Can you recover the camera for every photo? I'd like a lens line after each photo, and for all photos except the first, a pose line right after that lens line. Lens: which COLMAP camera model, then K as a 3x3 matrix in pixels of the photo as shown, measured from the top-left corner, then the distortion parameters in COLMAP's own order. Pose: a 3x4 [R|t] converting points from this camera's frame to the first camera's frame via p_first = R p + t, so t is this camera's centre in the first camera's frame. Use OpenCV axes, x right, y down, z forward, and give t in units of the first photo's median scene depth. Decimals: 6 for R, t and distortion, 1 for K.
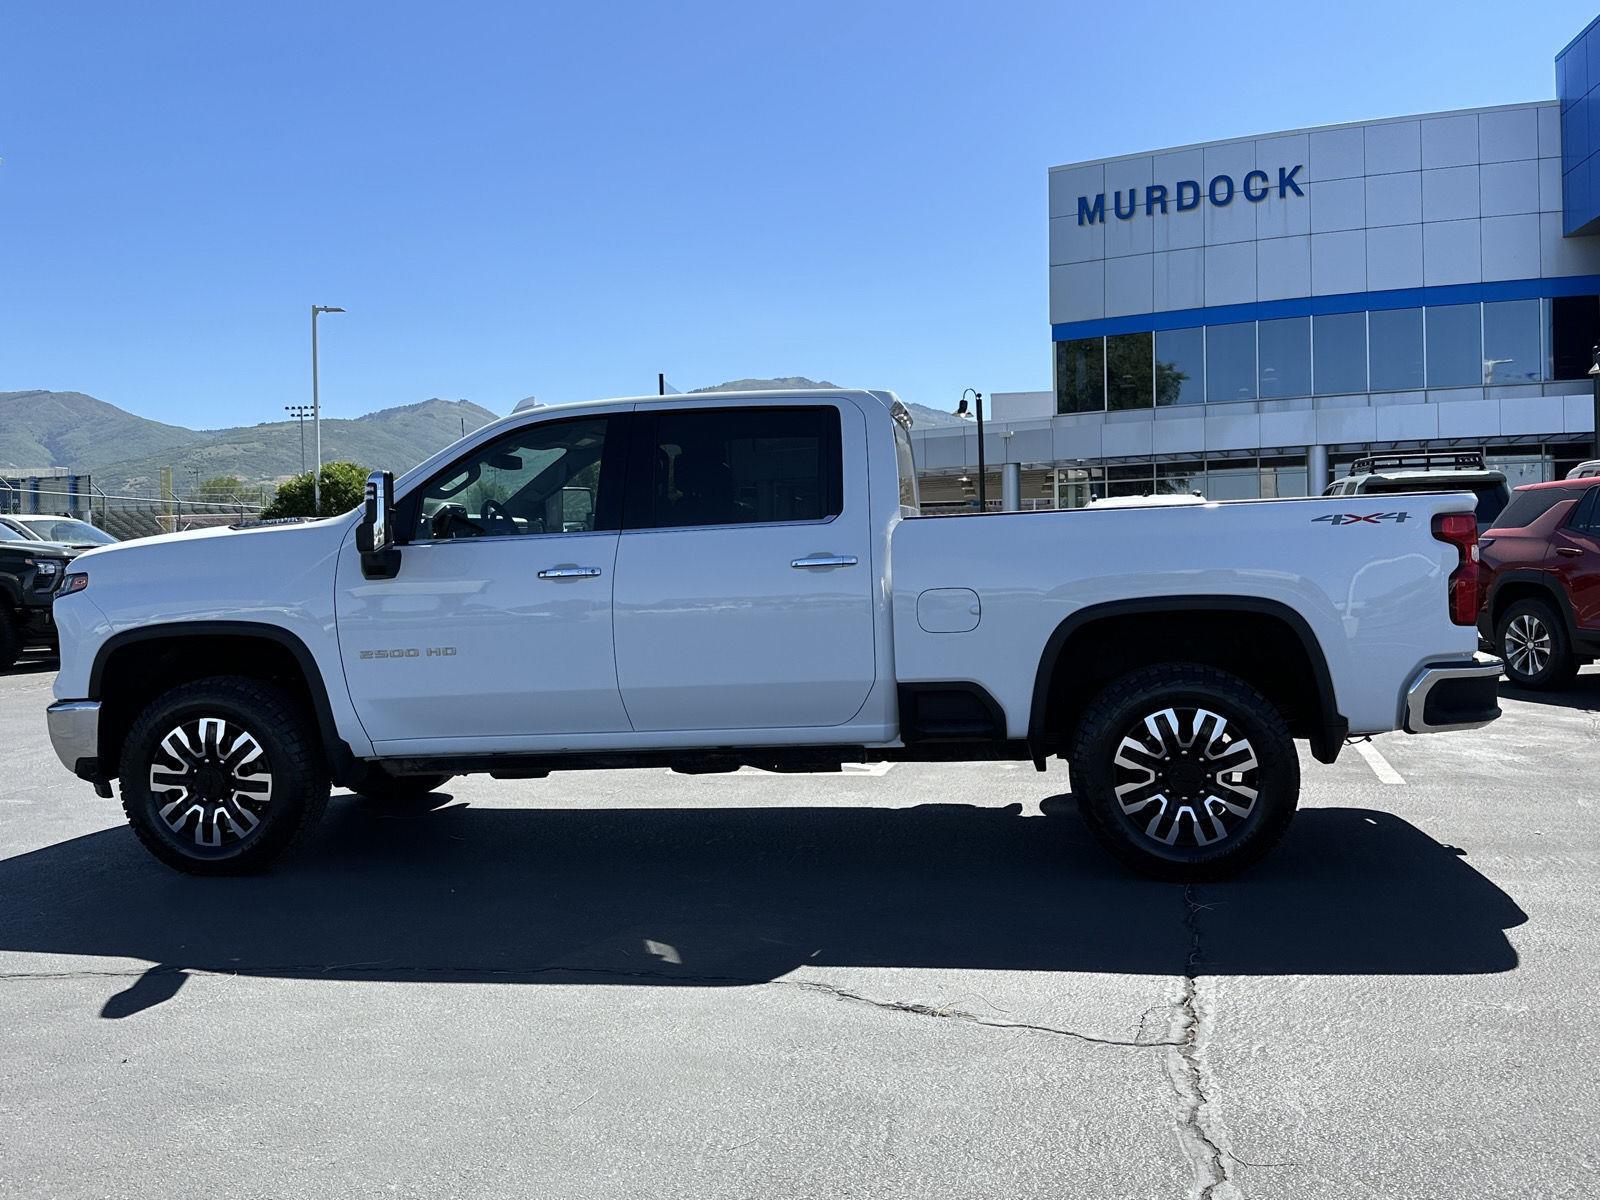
lens RADIAL K [[1418.1, 0, 811.1], [0, 1418.1, 575.4], [0, 0, 1]] dist [0.137878, -0.249497]
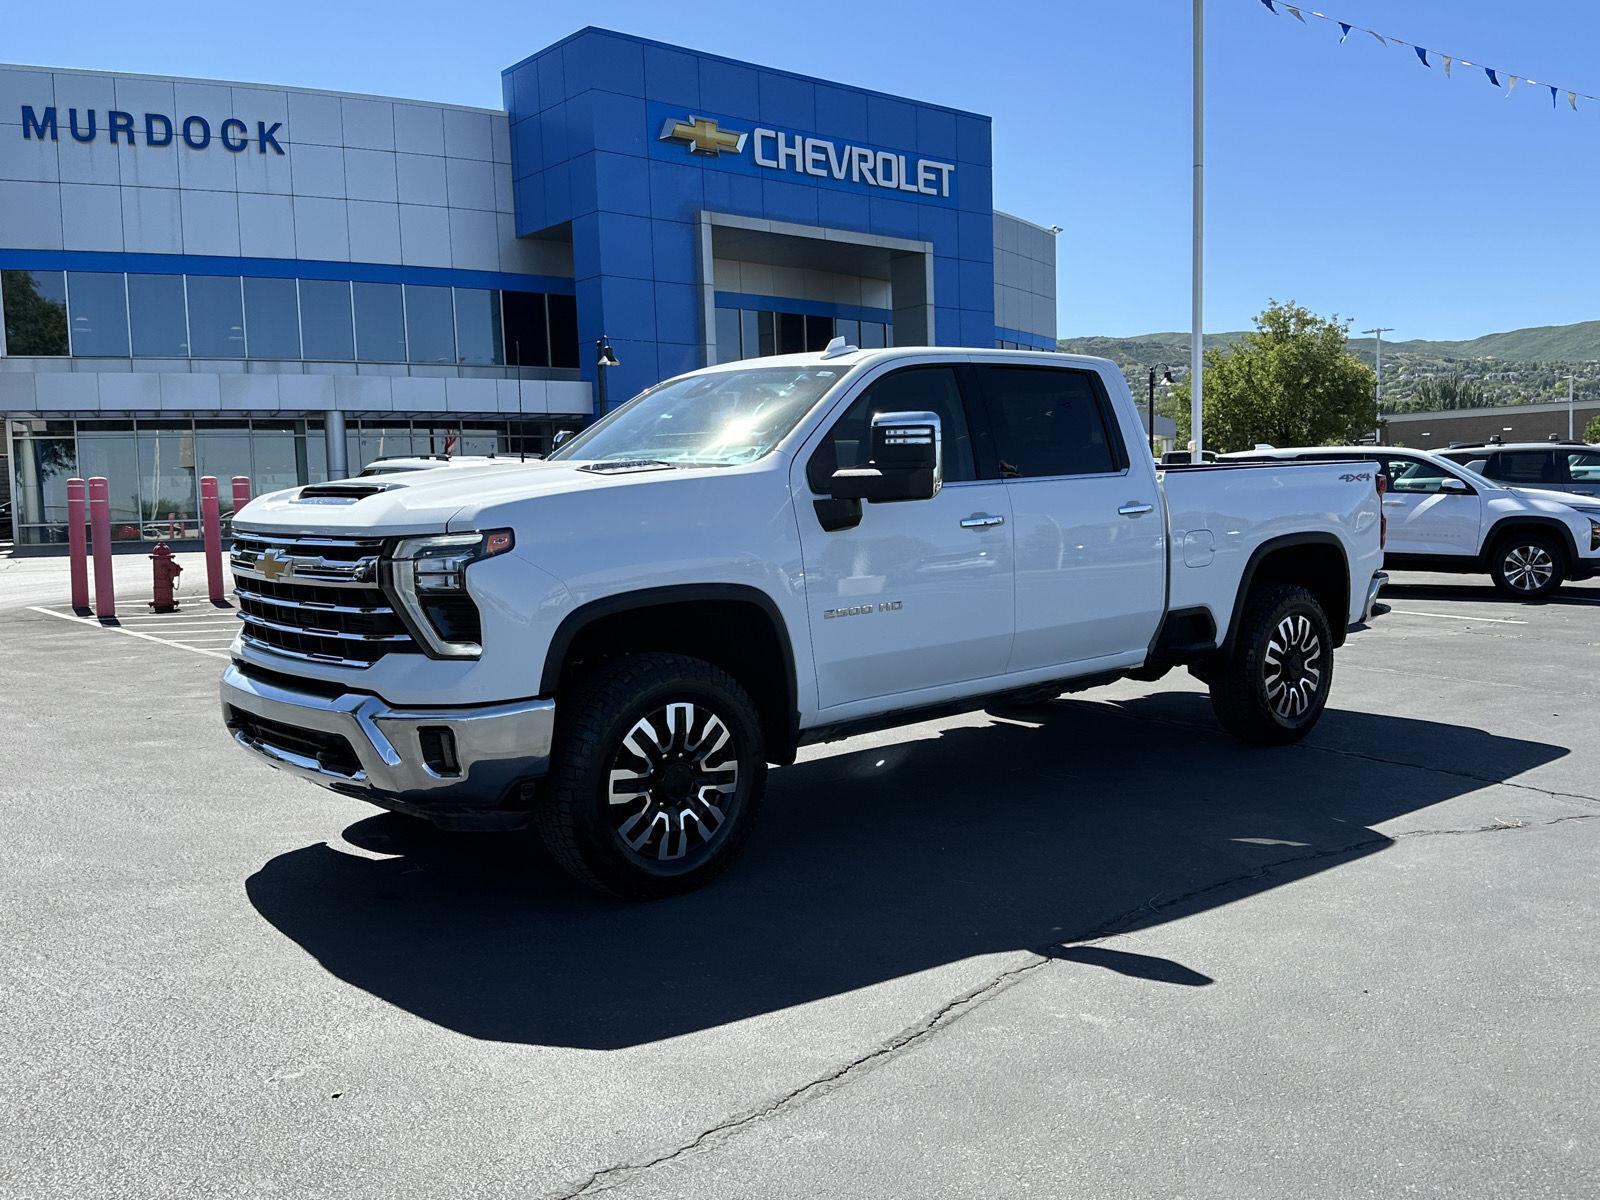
lens RADIAL K [[1418.1, 0, 799.9], [0, 1418.1, 597.3], [0, 0, 1]] dist [0.137878, -0.249497]
pose [[0.654426, -0.047034, 0.754662, -0.535705], [0.018946, 0.998770, 0.045818, 0.001756], [-0.755889, -0.015687, 0.654512, 0.229794]]
